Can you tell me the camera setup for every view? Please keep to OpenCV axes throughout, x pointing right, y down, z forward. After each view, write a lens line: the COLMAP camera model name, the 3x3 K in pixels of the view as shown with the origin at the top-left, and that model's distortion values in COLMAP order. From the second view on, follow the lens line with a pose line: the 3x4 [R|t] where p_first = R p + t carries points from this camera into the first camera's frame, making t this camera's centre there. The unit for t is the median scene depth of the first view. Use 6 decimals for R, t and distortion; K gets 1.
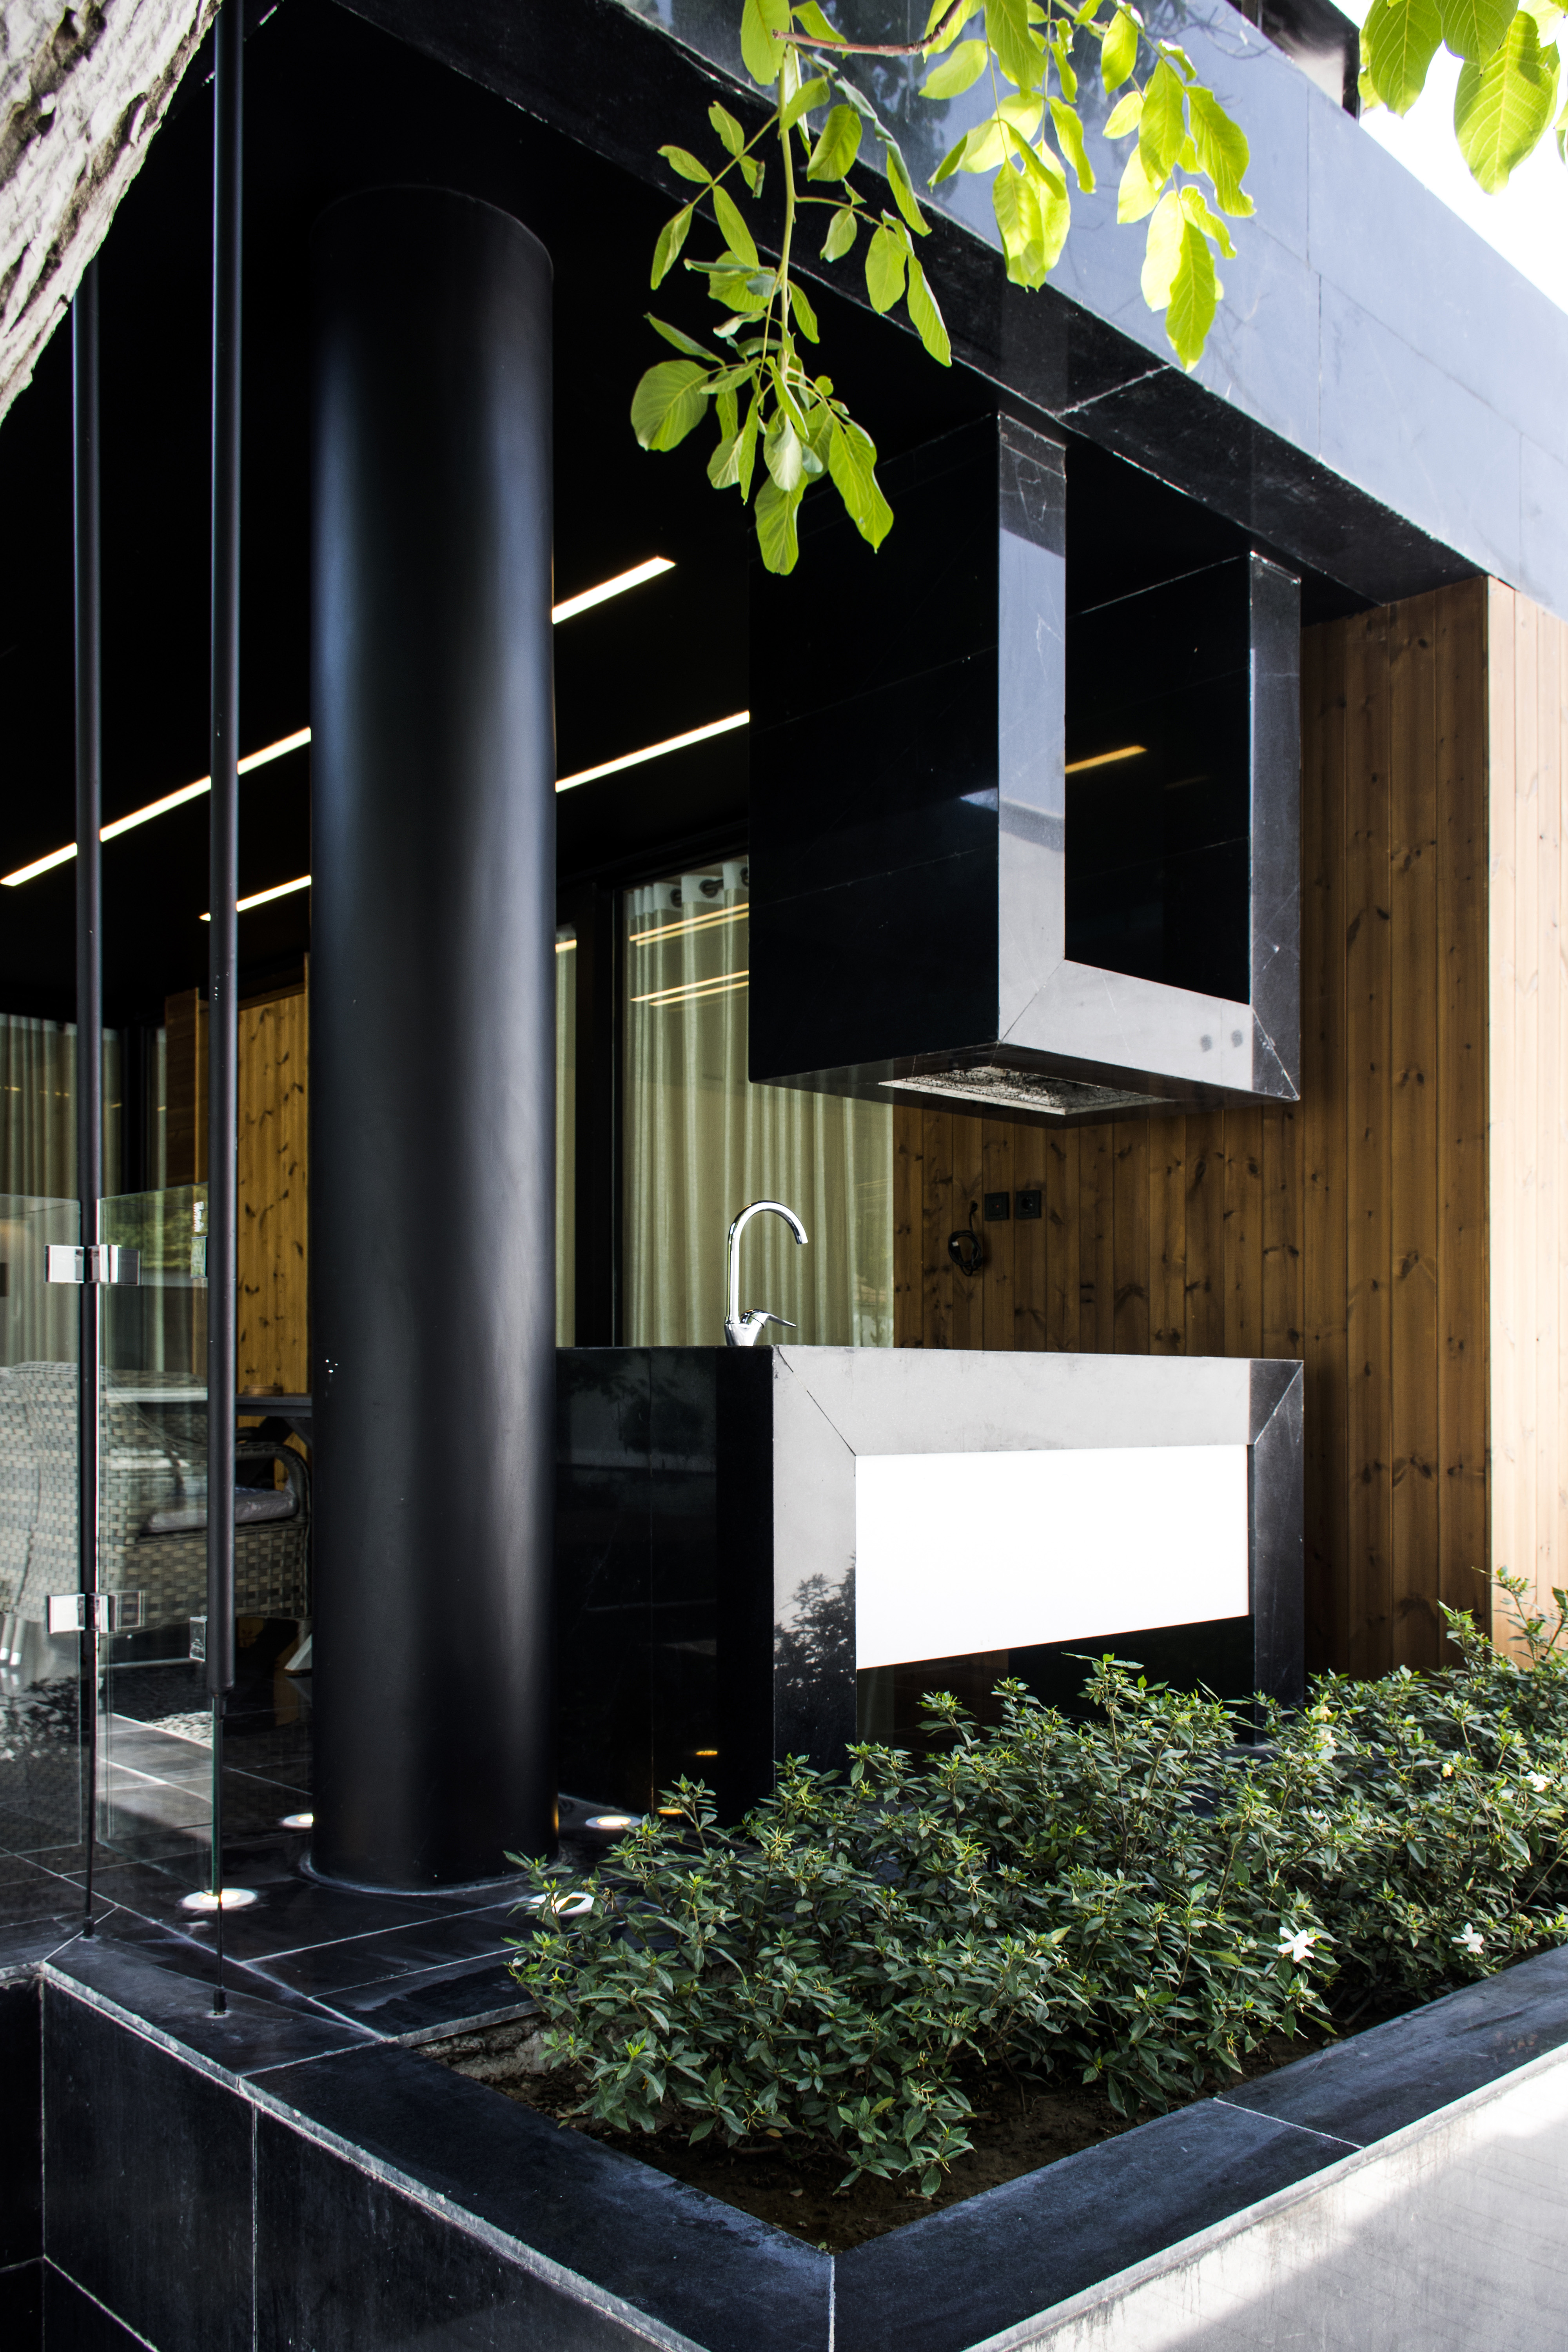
lens RADIAL K [[1815.8, 0, 784.0], [0, 1815.8, 1176.0], [0, 0, 1]] dist [0.003935, -0.001567]
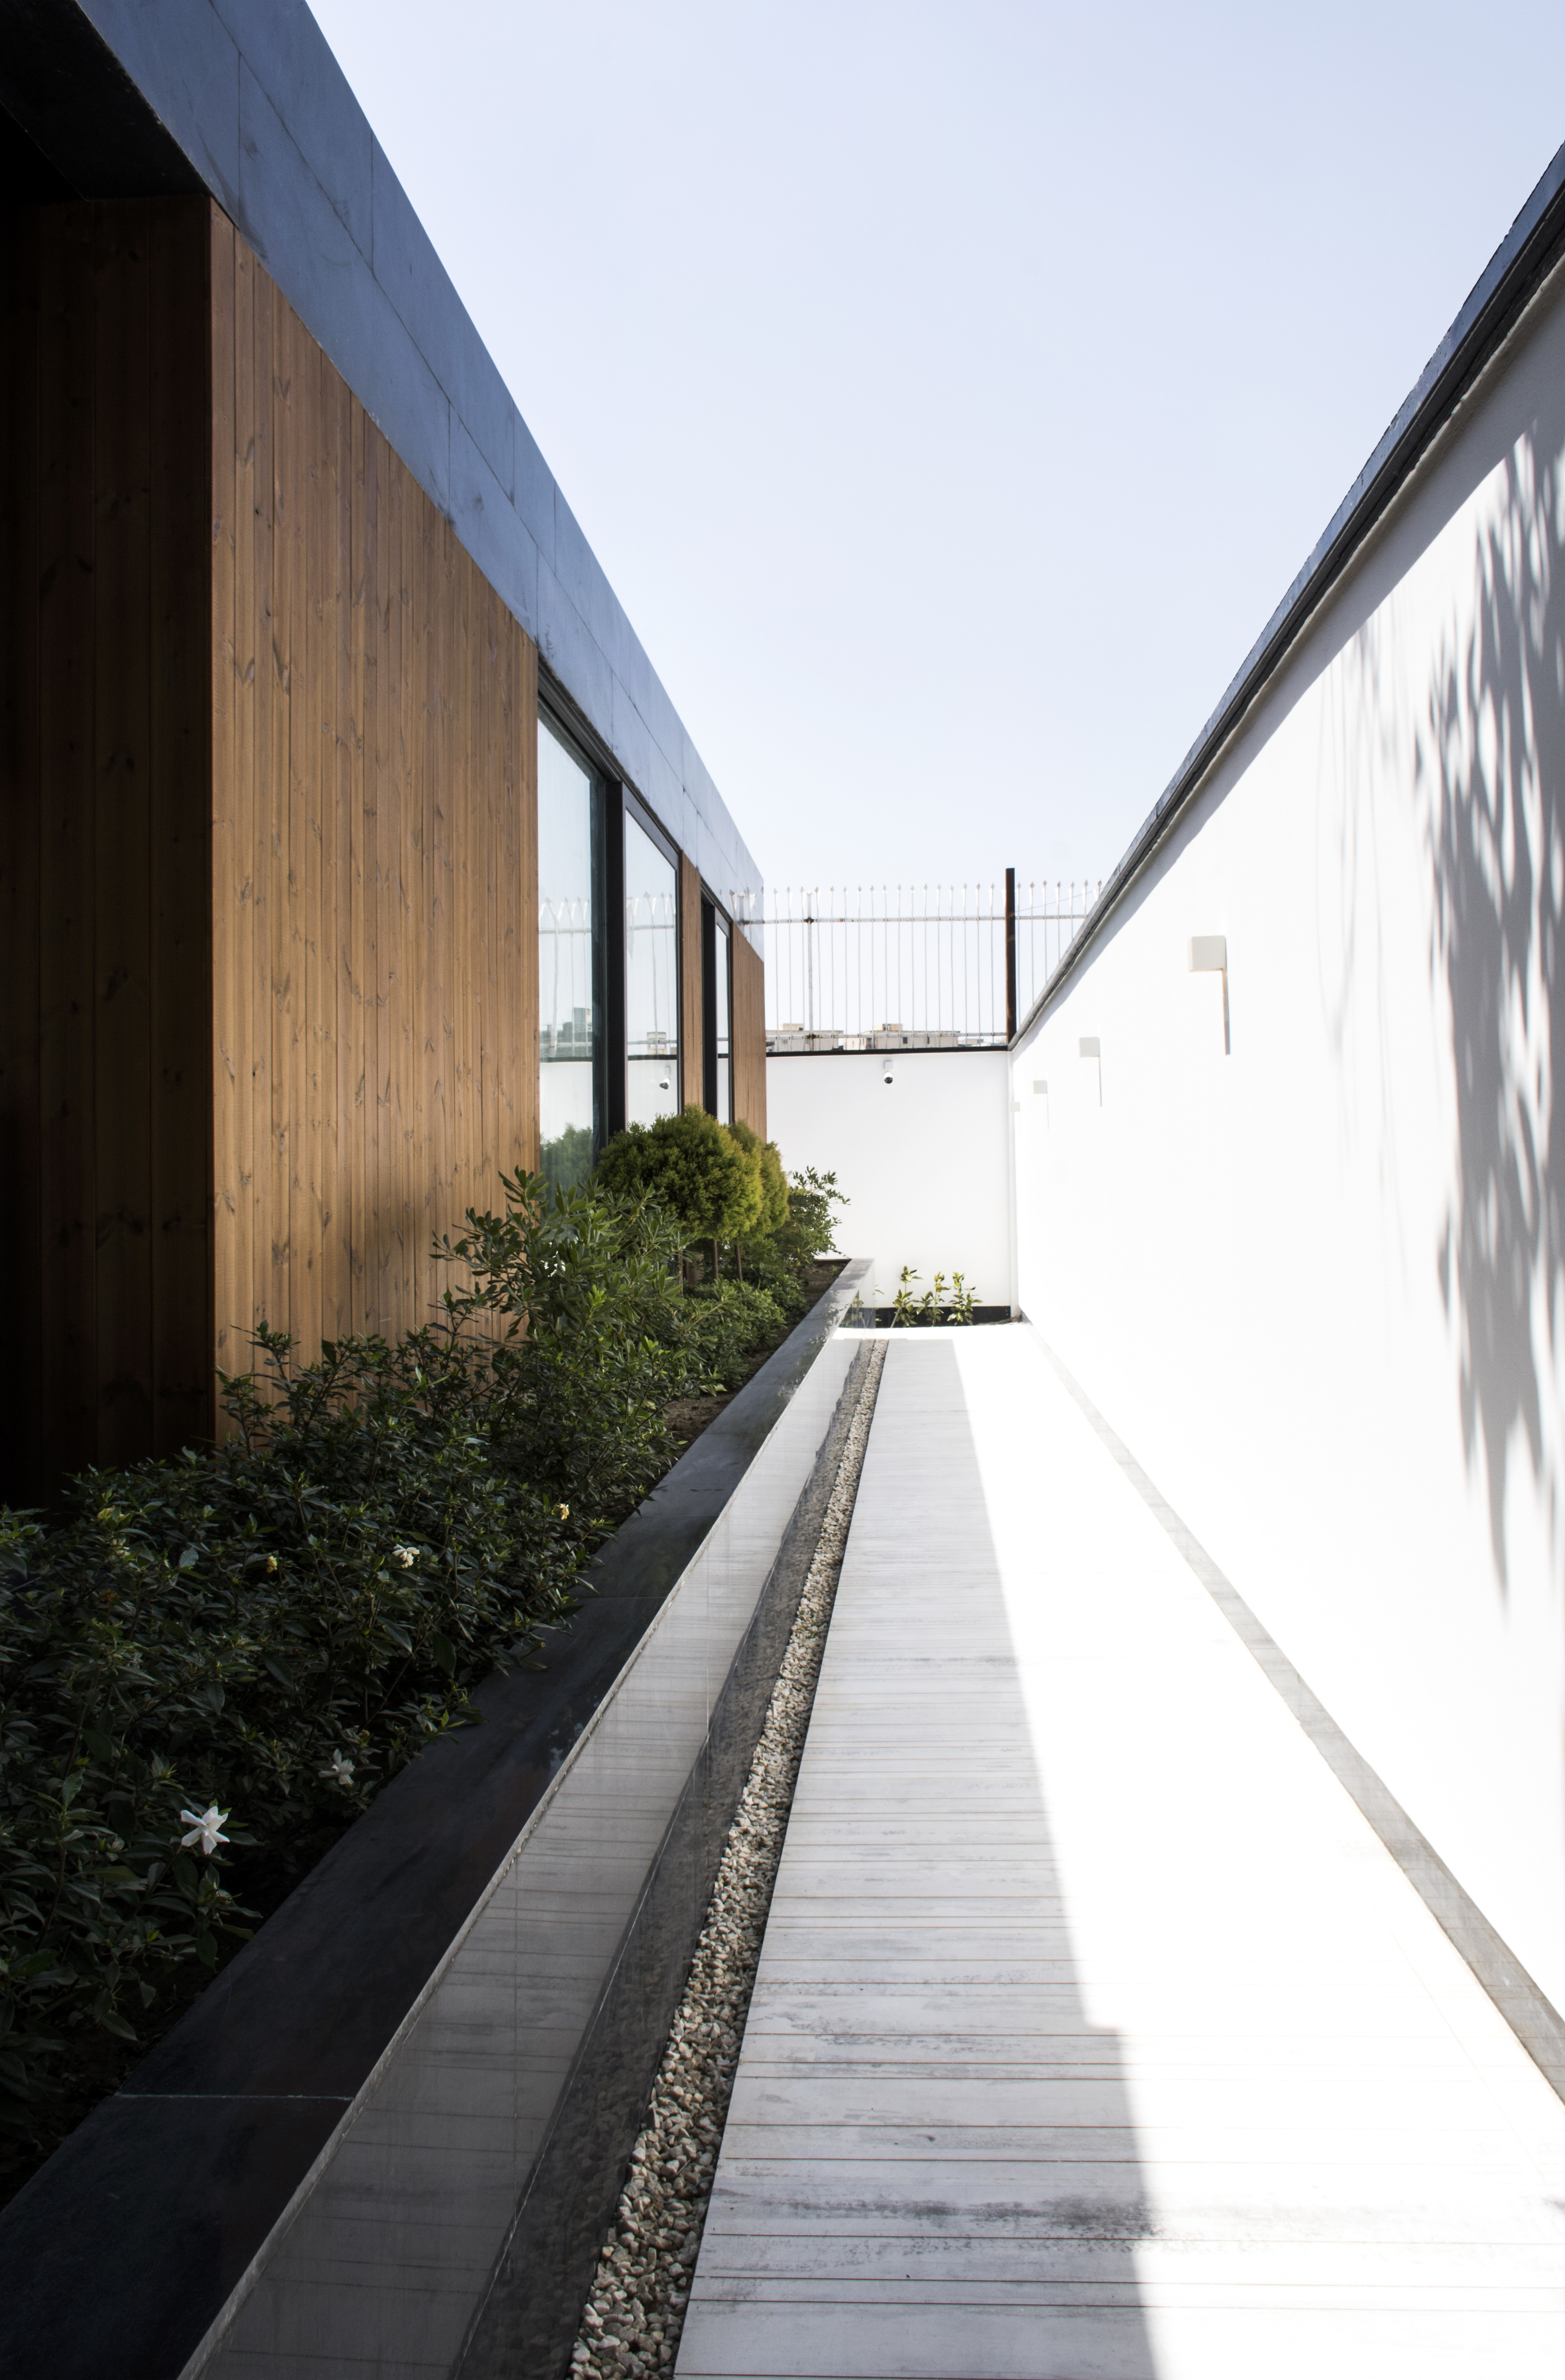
lens RADIAL K [[2038.9, 0, 782.5], [0, 2038.9, 980.1], [0, 0, 1]] dist [0.009677, 0.004731]
pose [[0.769317, 0.023187, 0.638446, -0.018946], [-0.037387, 0.999262, 0.008760, 0.030955], [-0.637772, -0.030609, 0.769617, 0.098489]]
